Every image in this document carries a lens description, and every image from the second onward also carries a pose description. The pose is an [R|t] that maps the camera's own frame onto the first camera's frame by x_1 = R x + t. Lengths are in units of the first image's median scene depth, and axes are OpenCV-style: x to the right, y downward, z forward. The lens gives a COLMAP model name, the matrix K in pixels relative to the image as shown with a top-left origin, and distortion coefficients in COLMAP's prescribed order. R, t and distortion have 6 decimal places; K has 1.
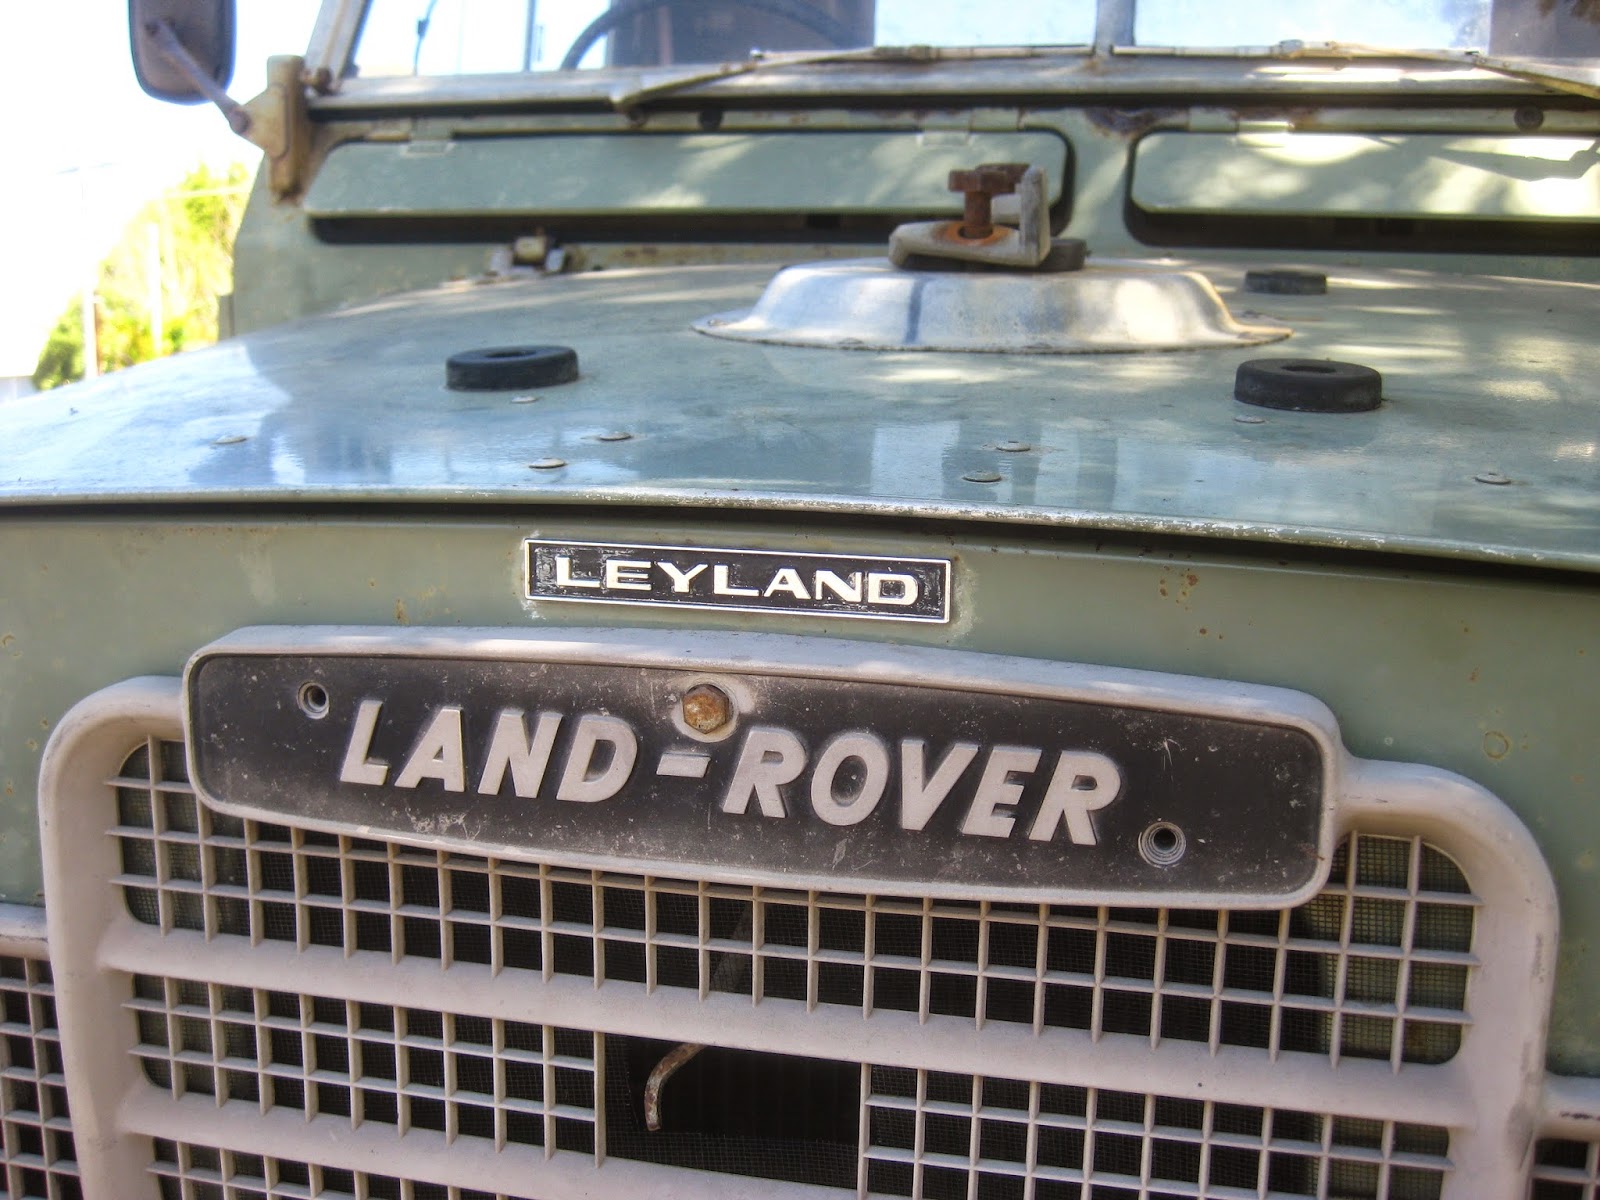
lens RADIAL K [[1775.9, 0, 800.0], [0, 1775.9, 600.0], [0, 0, 1]] dist [-0.128823, 0.013758]
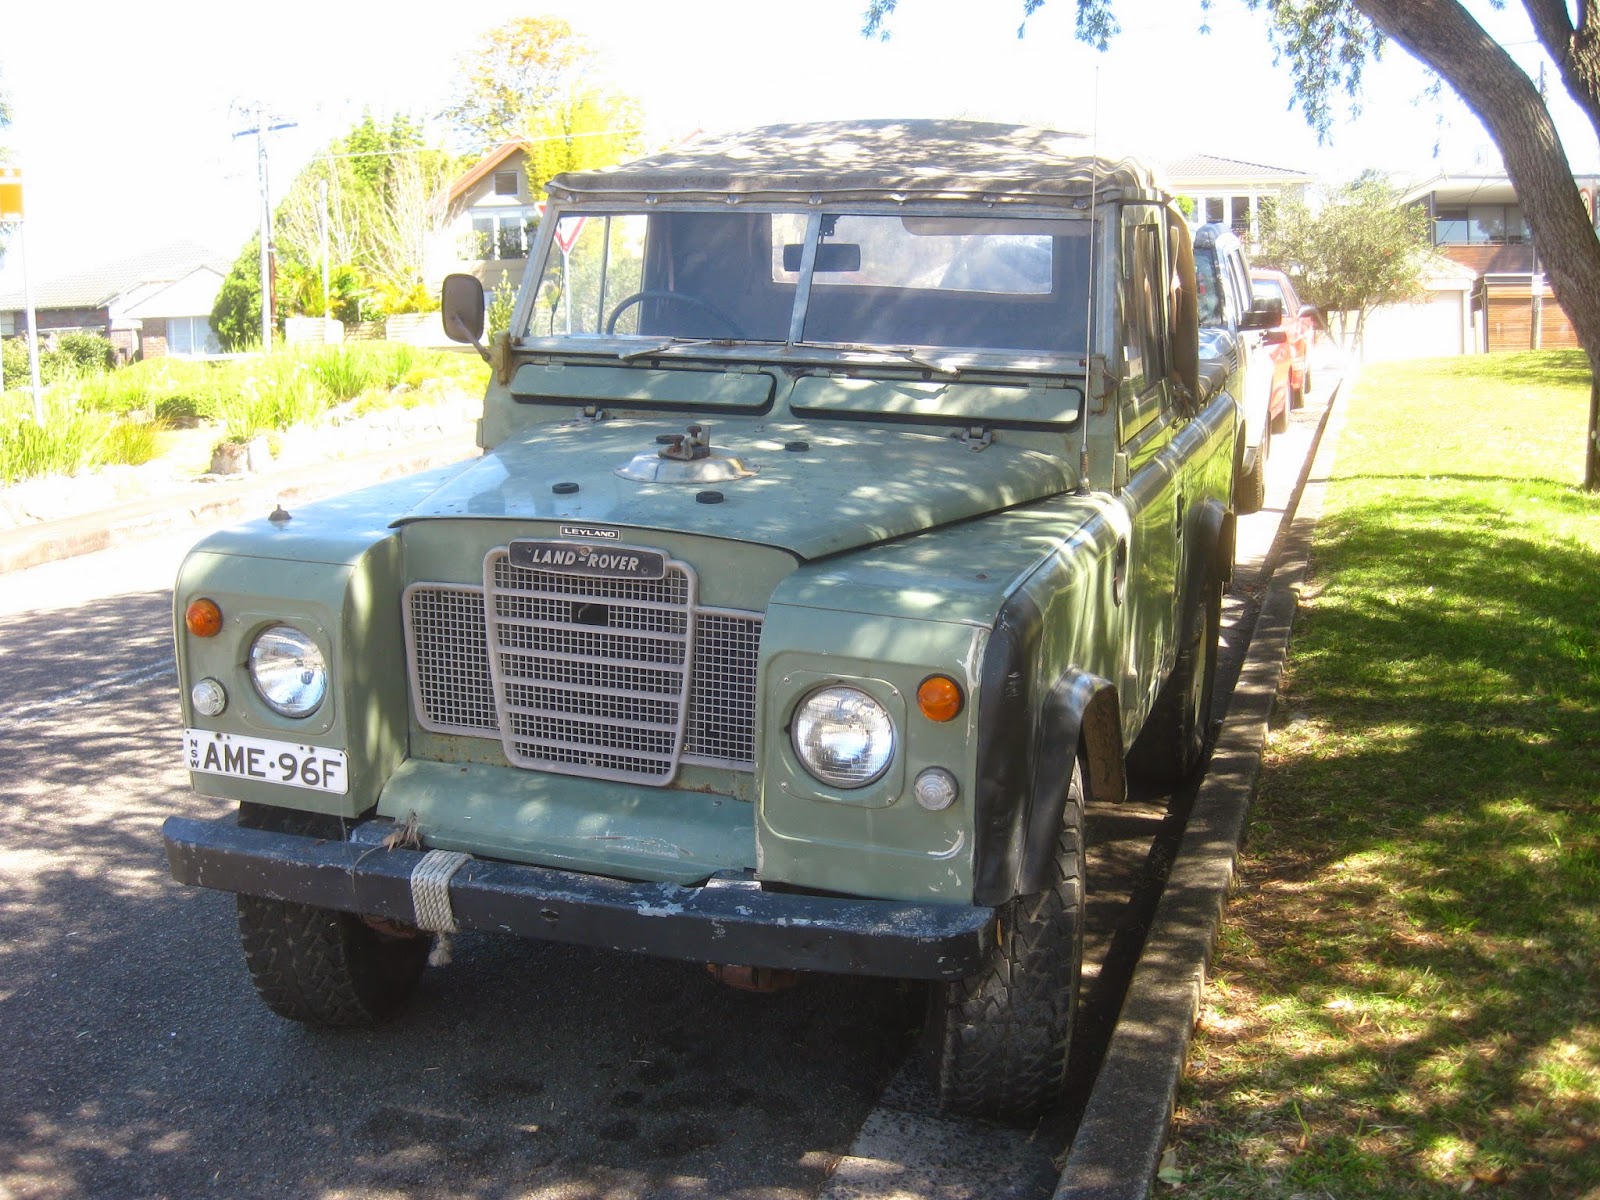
lens RADIAL K [[1775.9, 0, 800.0], [0, 1775.9, 600.0], [0, 0, 1]] dist [-0.128823, 0.013758]
pose [[0.996533, 0.025044, -0.079344, 1.168324], [-0.022272, 0.999117, 0.035637, -0.011918], [0.080166, -0.033747, 0.996210, -5.101095]]
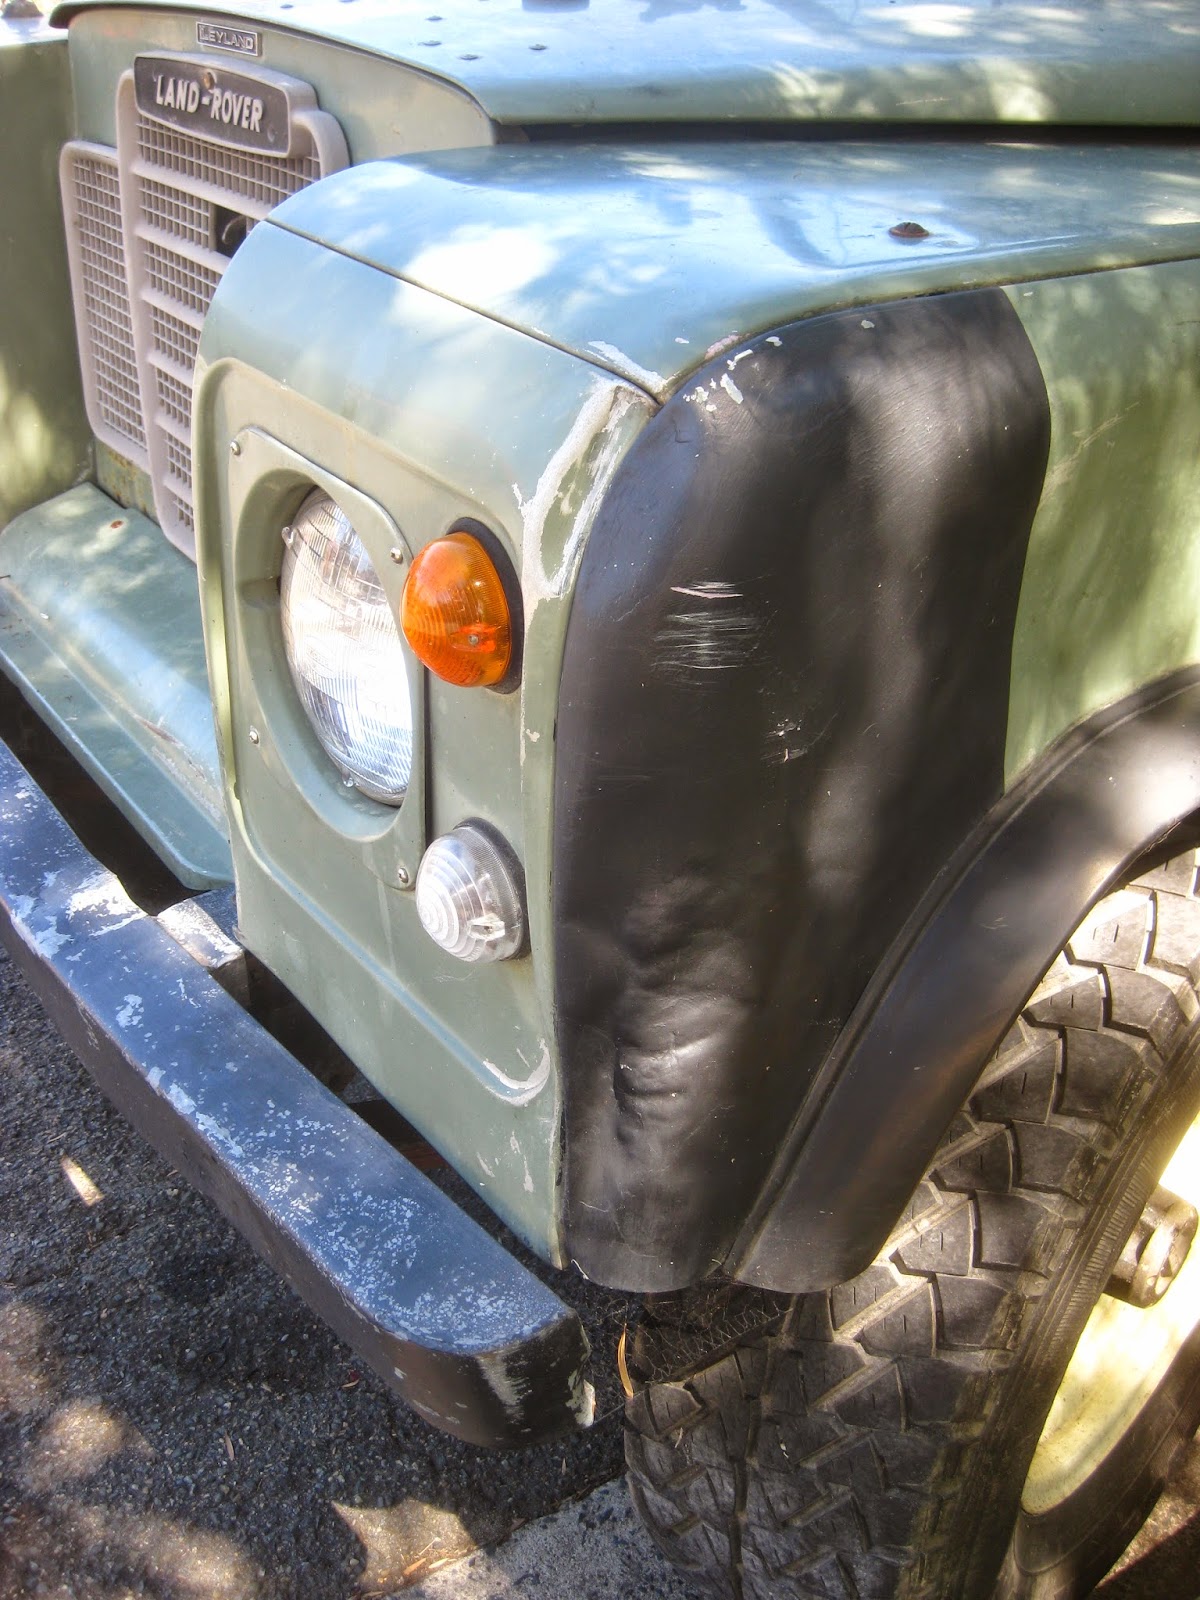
lens RADIAL K [[1775.9, 0, 600.0], [0, 1775.9, 800.0], [0, 0, 1]] dist [-0.128823, 0.013758]
pose [[0.738930, 0.333737, -0.585321, 2.203881], [-0.154086, 0.929391, 0.335394, 0.095886], [0.655926, -0.157643, 0.738180, -0.784171]]
